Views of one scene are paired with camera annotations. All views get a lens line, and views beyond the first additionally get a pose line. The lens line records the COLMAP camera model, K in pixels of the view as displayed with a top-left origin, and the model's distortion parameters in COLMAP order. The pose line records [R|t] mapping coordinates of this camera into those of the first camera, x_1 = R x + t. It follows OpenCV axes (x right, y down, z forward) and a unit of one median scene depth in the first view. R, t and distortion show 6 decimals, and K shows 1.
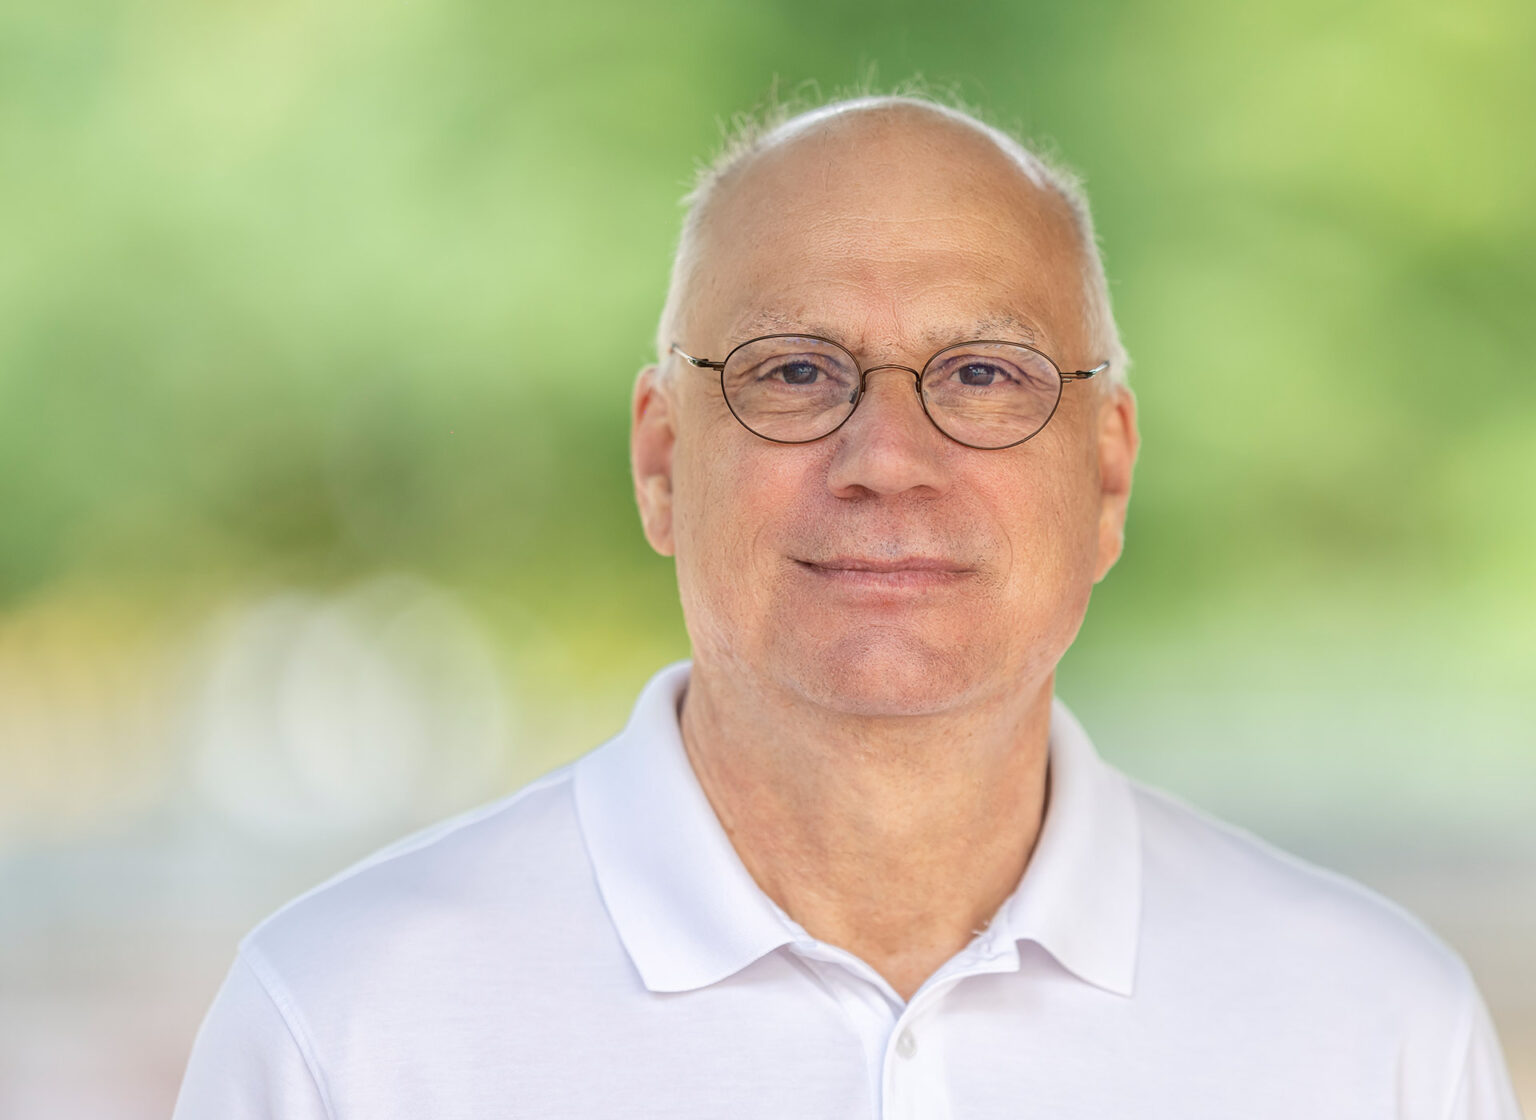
lens RADIAL K [[9321.1, 0, 766.9], [0, 9321.1, 560.7], [0, 0, 1]] dist [0.708665, 0.000000]
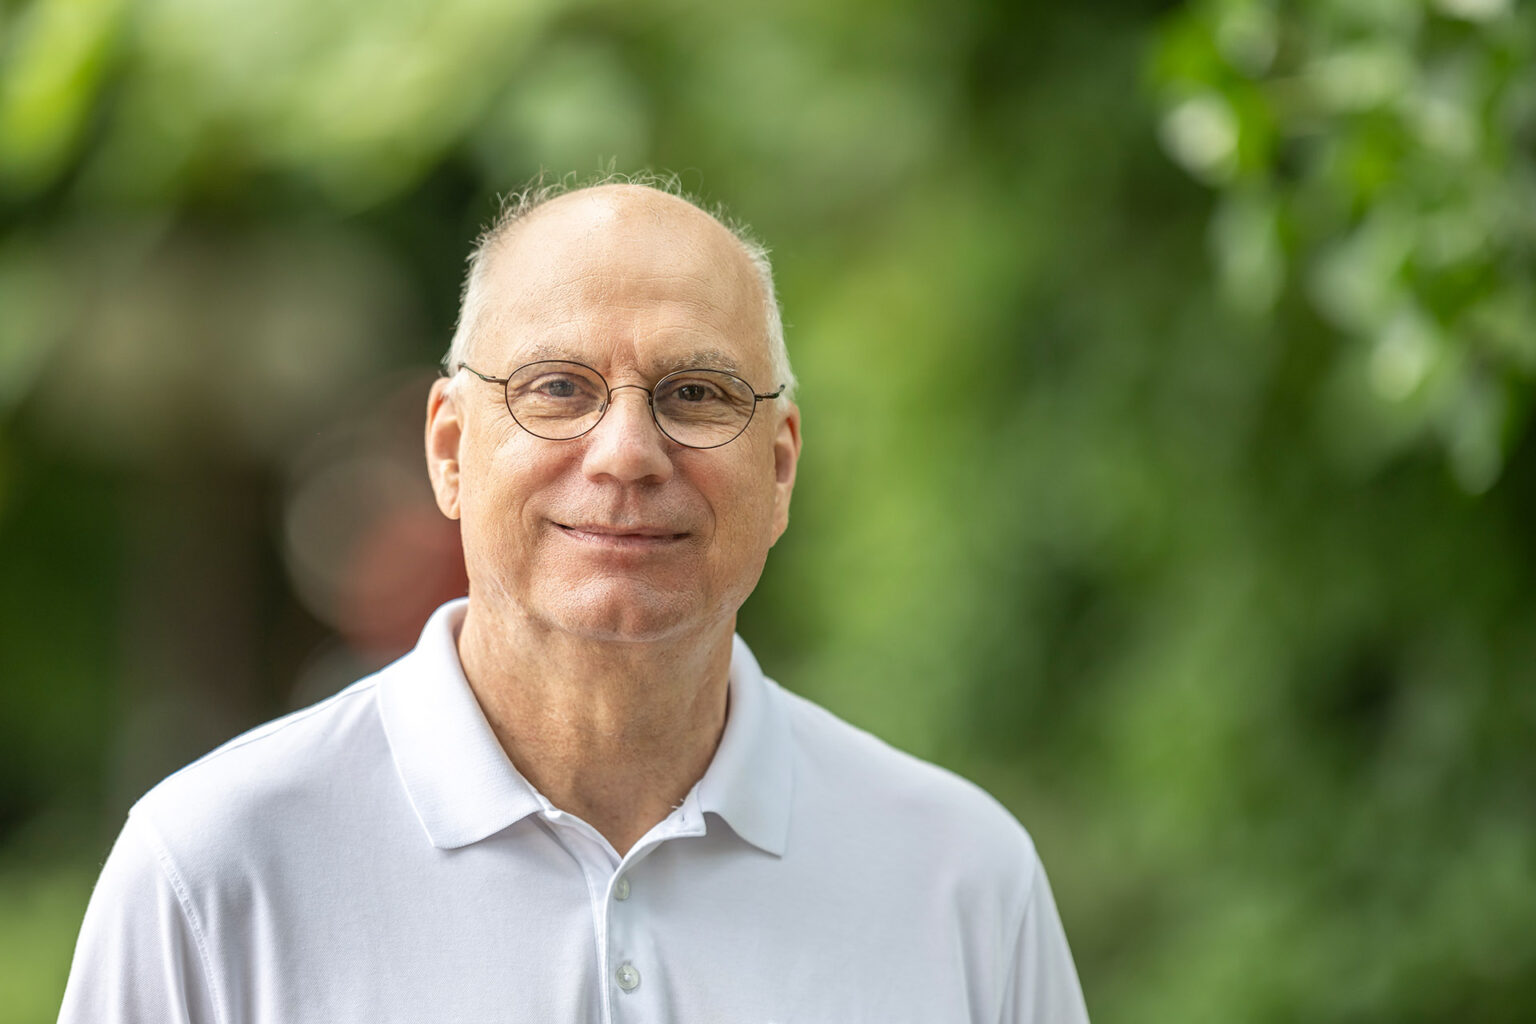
lens RADIAL K [[8851.1, 0, 768.7], [0, 8851.1, 512.8], [0, 0, 1]] dist [5.852126, 0.000000]
pose [[0.998853, 0.021183, 0.042948, -0.021629], [-0.021029, 0.999771, -0.004022, 0.002756], [-0.043023, 0.003114, 0.999069, -0.303544]]
